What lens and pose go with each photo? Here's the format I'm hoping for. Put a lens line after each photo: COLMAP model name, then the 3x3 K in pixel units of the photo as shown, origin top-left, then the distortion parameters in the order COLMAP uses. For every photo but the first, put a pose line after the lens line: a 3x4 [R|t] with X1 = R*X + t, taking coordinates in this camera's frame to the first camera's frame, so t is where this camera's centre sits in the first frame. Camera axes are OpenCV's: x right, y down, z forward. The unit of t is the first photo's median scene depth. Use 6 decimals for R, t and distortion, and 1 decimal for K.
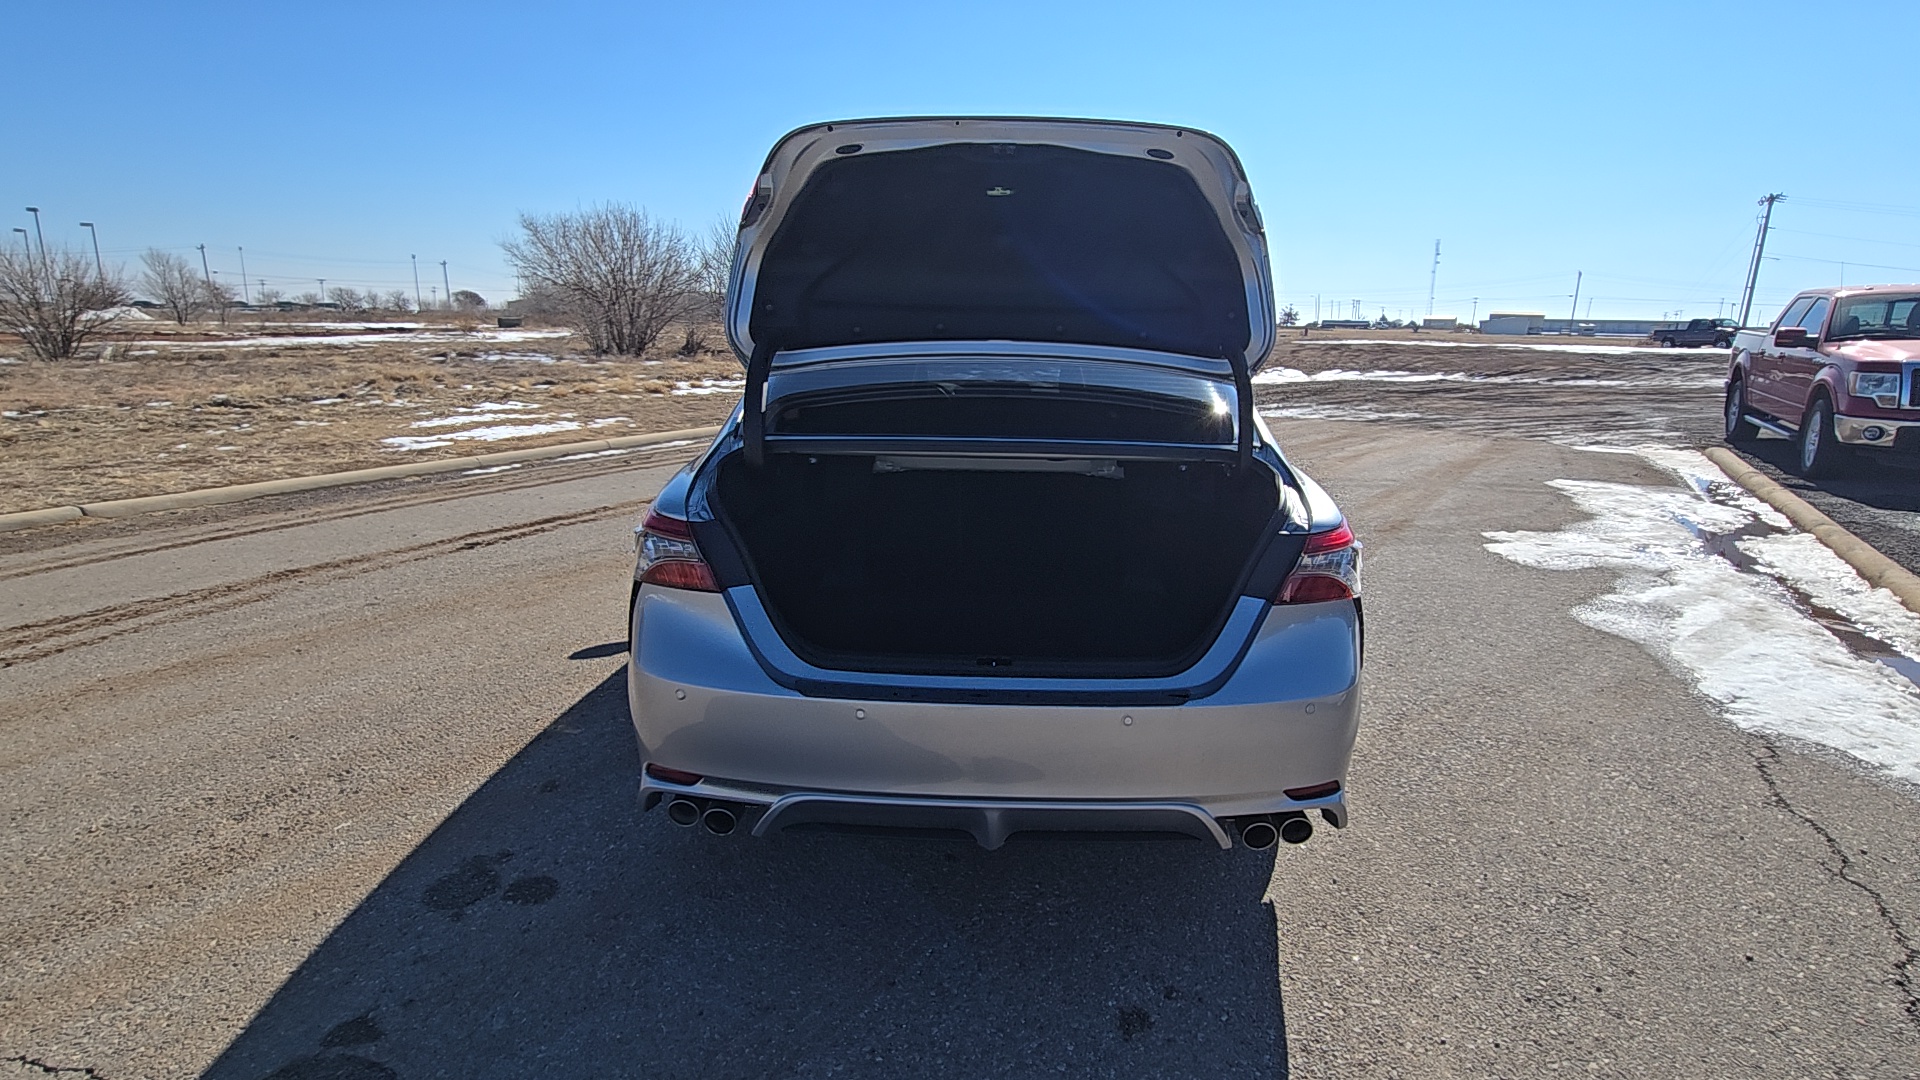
lens RADIAL K [[943.2, 0, 961.5], [0, 943.2, 574.8], [0, 0, 1]] dist [-0.001146, -0.000694]
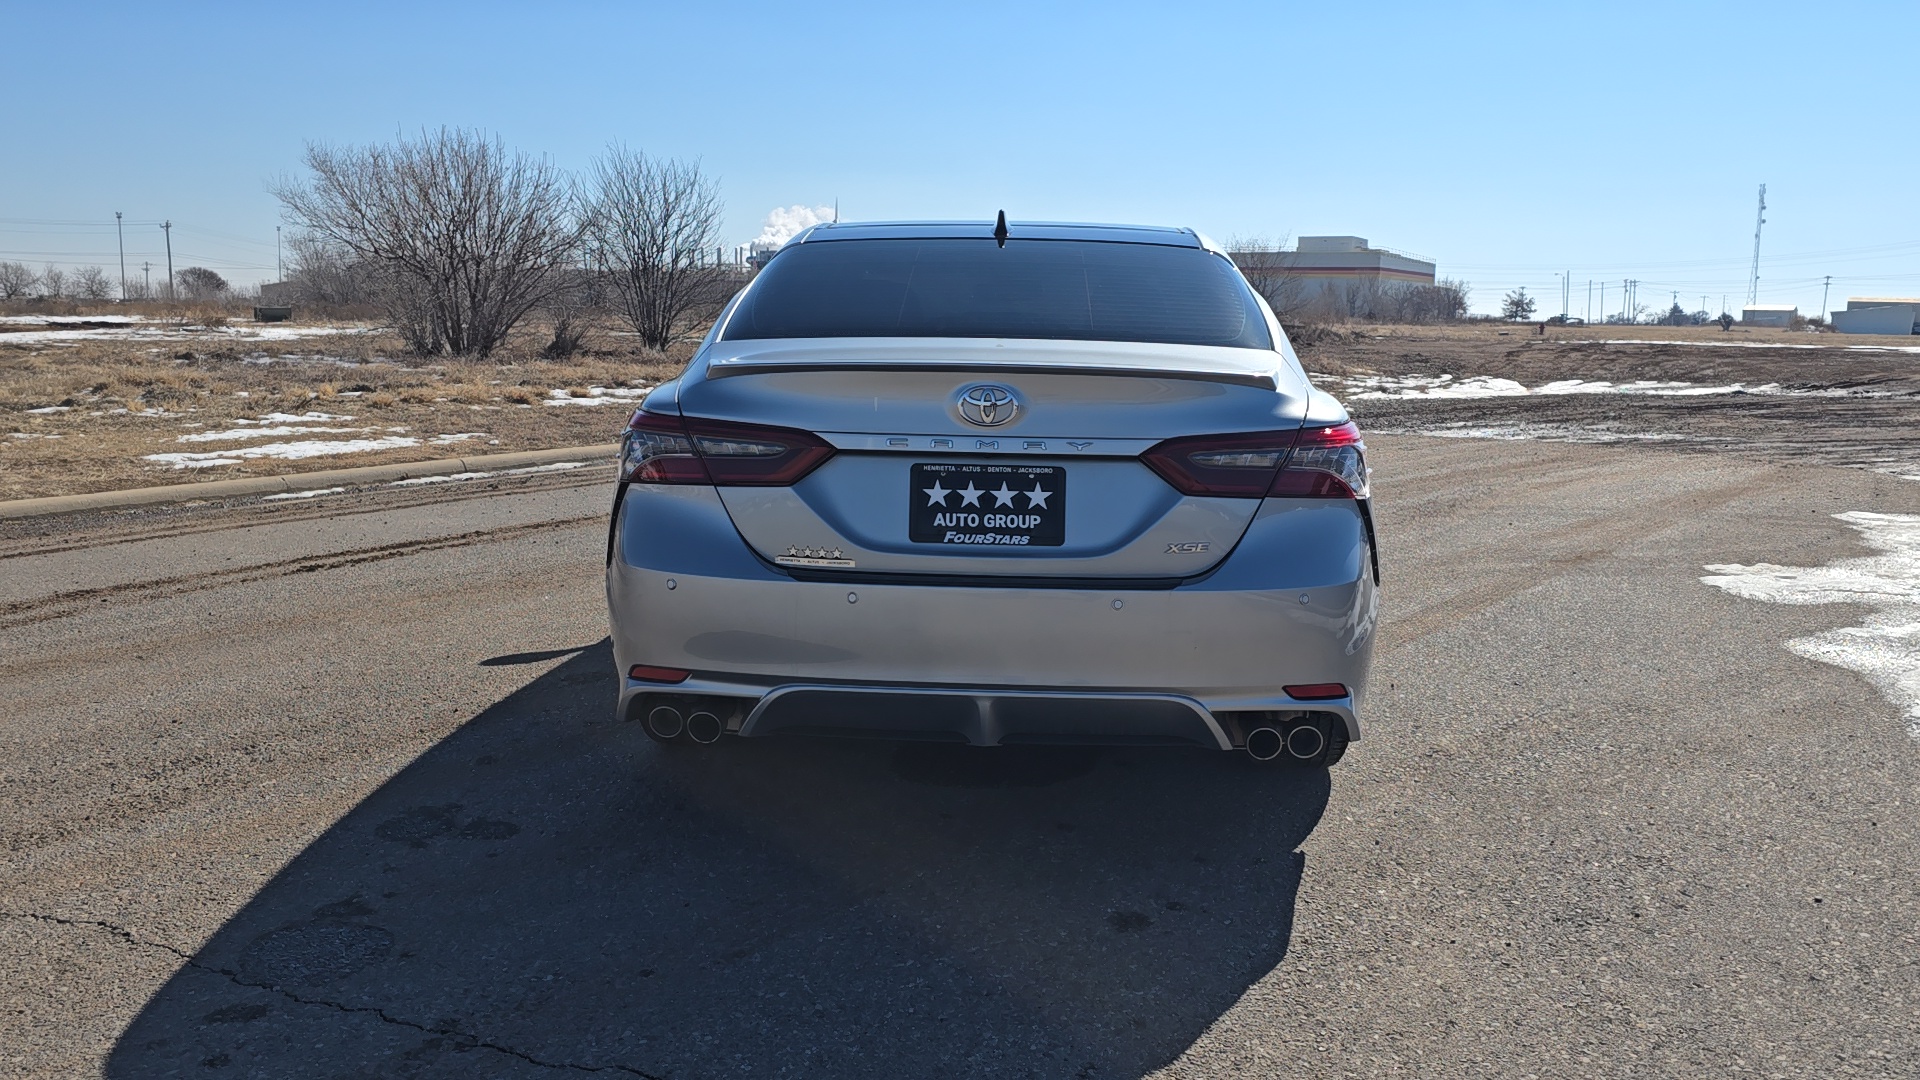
lens RADIAL K [[1586.5, 0, 975.3], [0, 1586.5, 544.1], [0, 0, 1]] dist [0.000714, -0.007451]
pose [[0.999968, -0.002876, -0.007446, 0.006082], [0.001954, 0.992651, -0.120994, 0.048443], [0.007739, 0.120975, 0.992625, -0.112353]]
